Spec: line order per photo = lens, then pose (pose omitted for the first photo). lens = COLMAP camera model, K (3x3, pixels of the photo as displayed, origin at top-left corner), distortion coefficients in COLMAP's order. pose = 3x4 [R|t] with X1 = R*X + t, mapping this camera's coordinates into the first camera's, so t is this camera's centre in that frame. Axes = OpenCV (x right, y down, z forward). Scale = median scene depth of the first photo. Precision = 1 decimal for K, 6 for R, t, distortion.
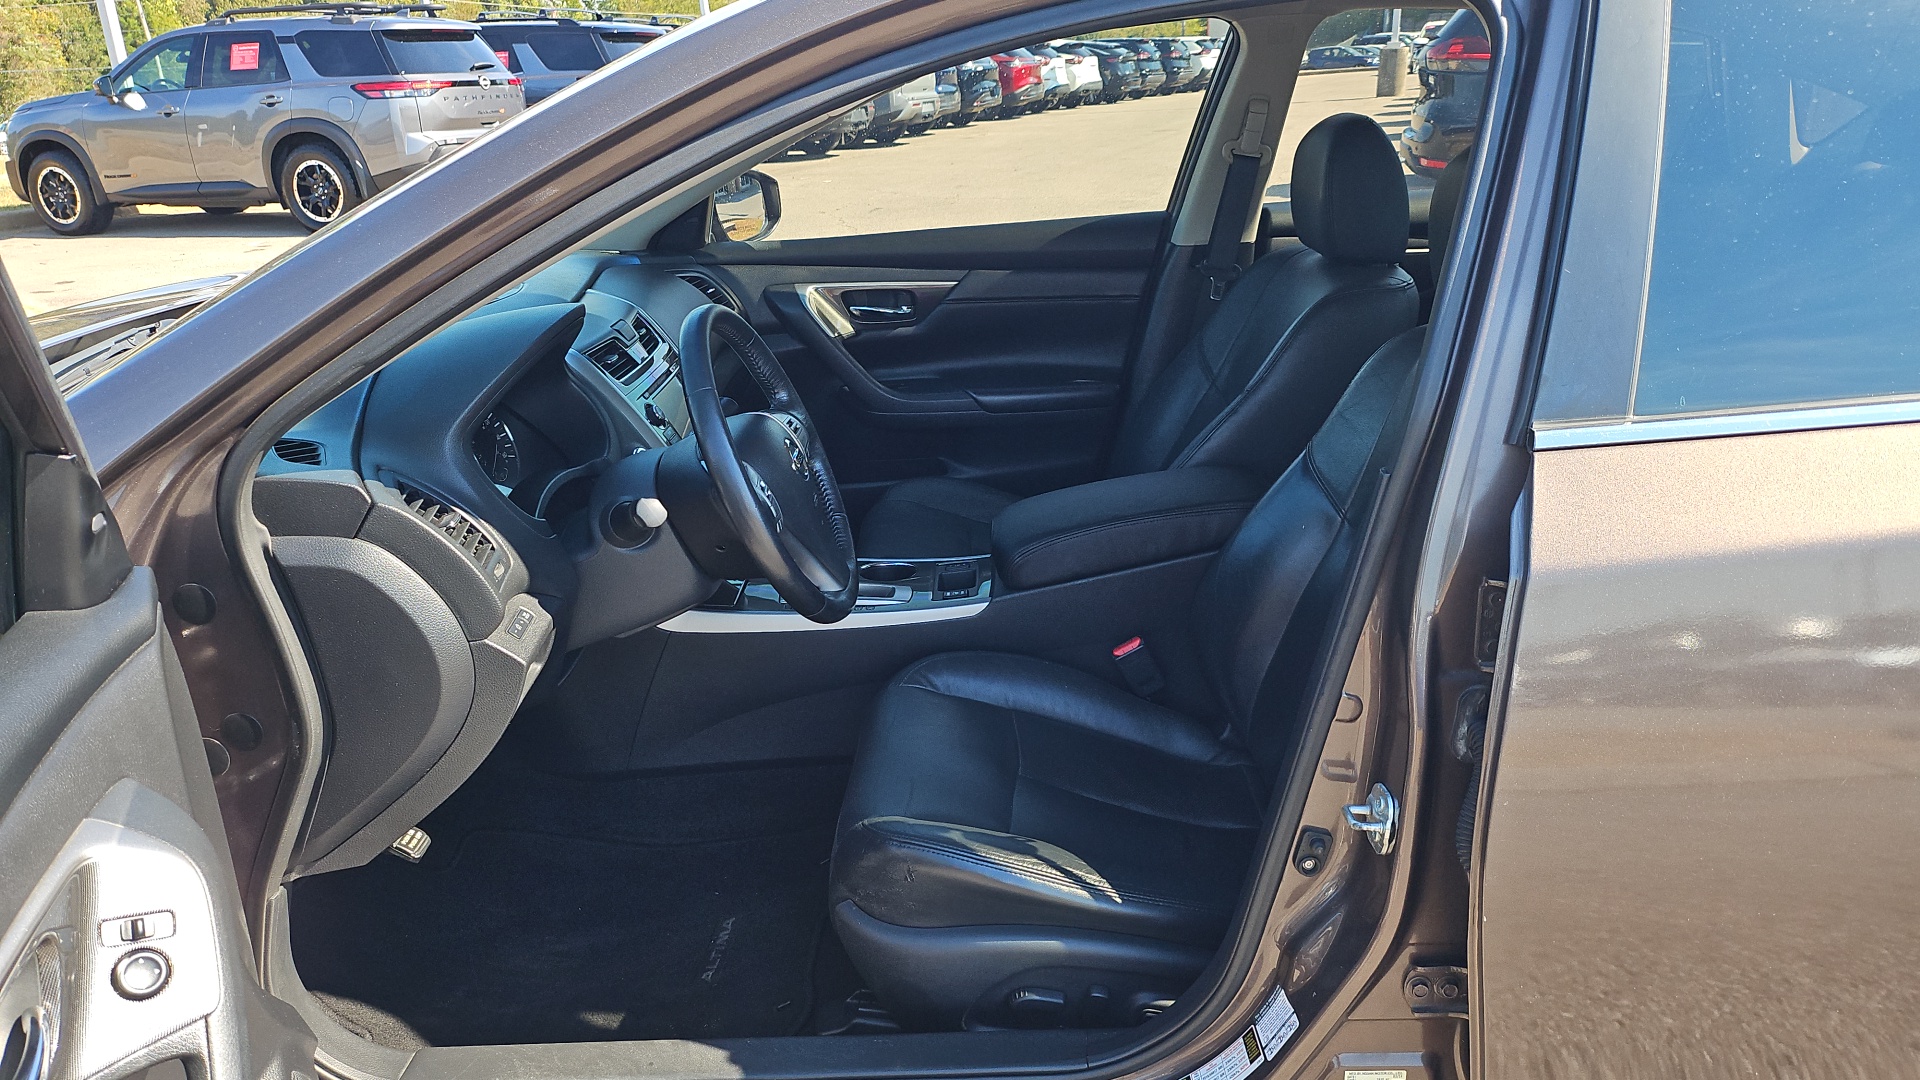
lens RADIAL K [[1356.6, 0, 957.2], [0, 1356.6, 558.8], [0, 0, 1]] dist [0.012386, -0.036345]
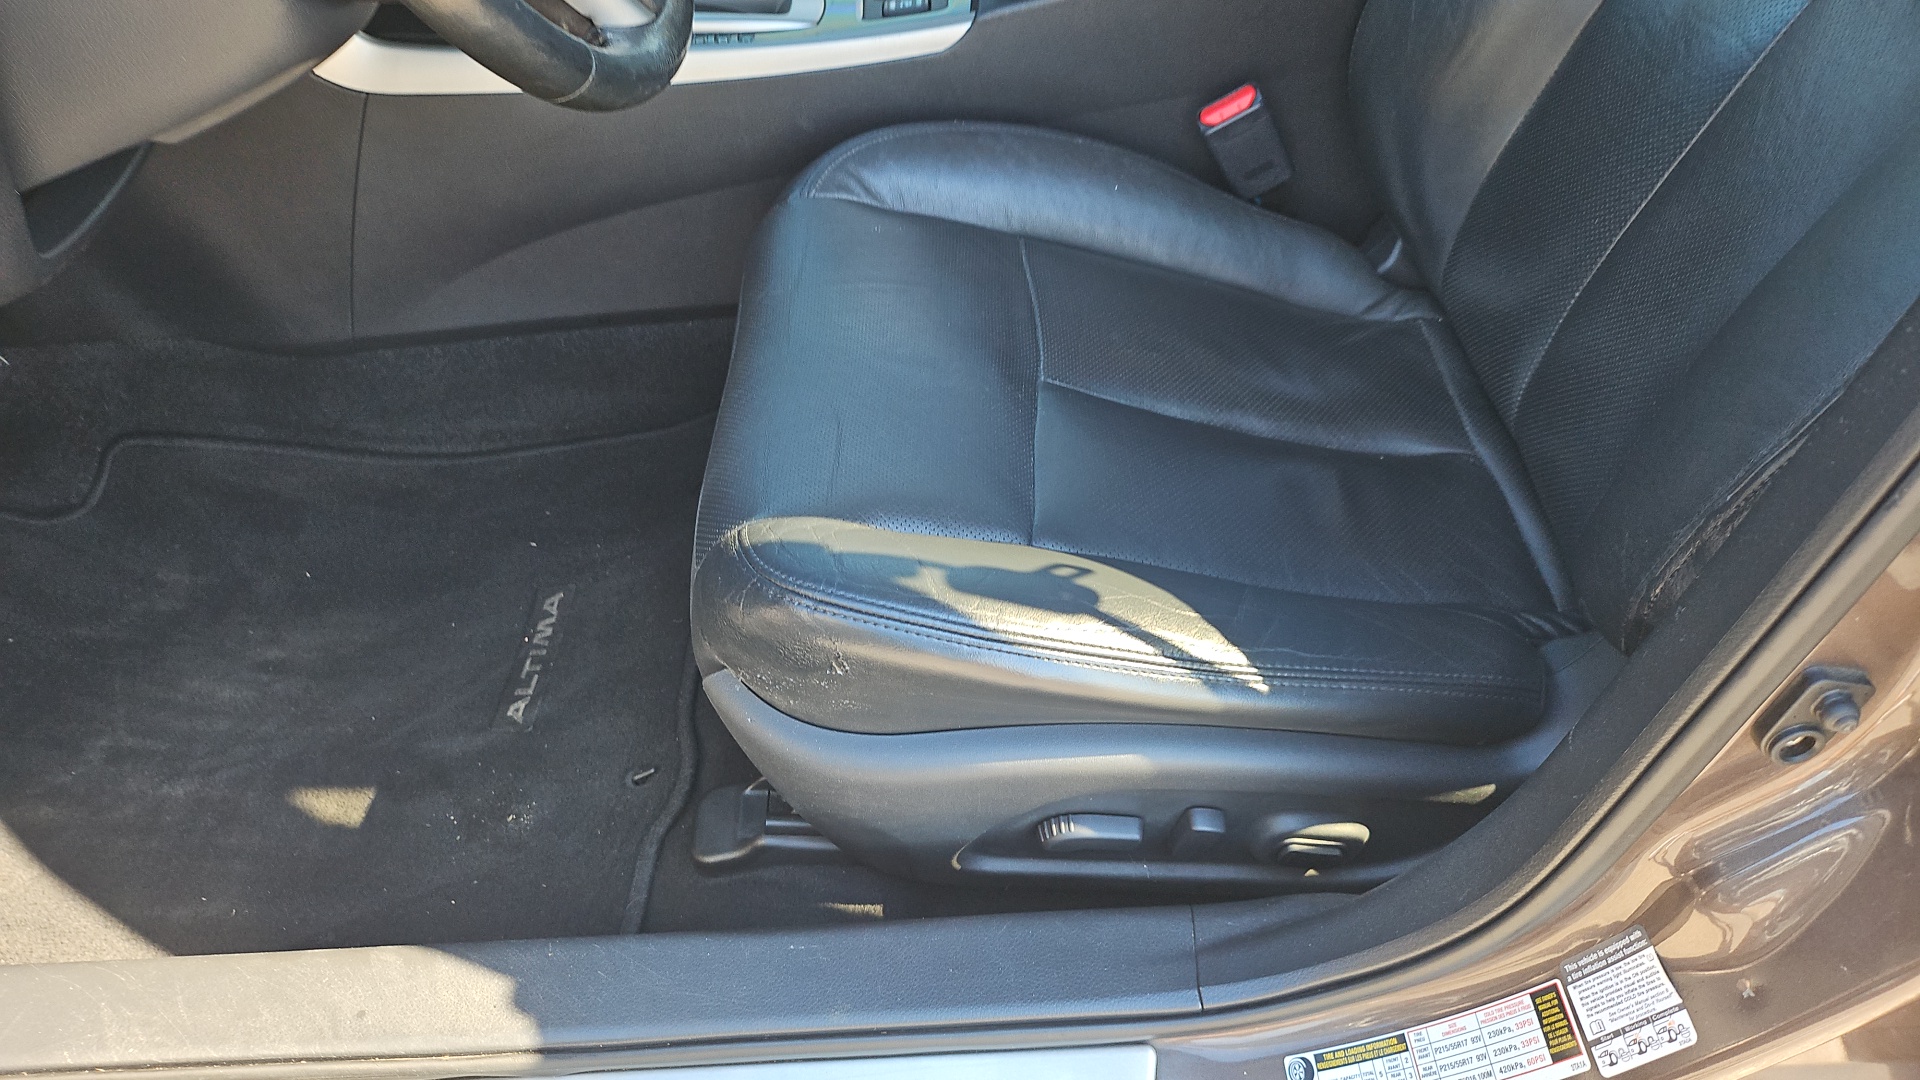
lens RADIAL K [[1356.6, 0, 999.1], [0, 1356.6, 526.2], [0, 0, 1]] dist [0.012386, -0.036345]
pose [[0.997785, -0.041132, 0.052279, -0.000919], [0.016132, 0.912070, 0.409718, -0.005973], [-0.064534, -0.407967, 0.910713, 0.459474]]
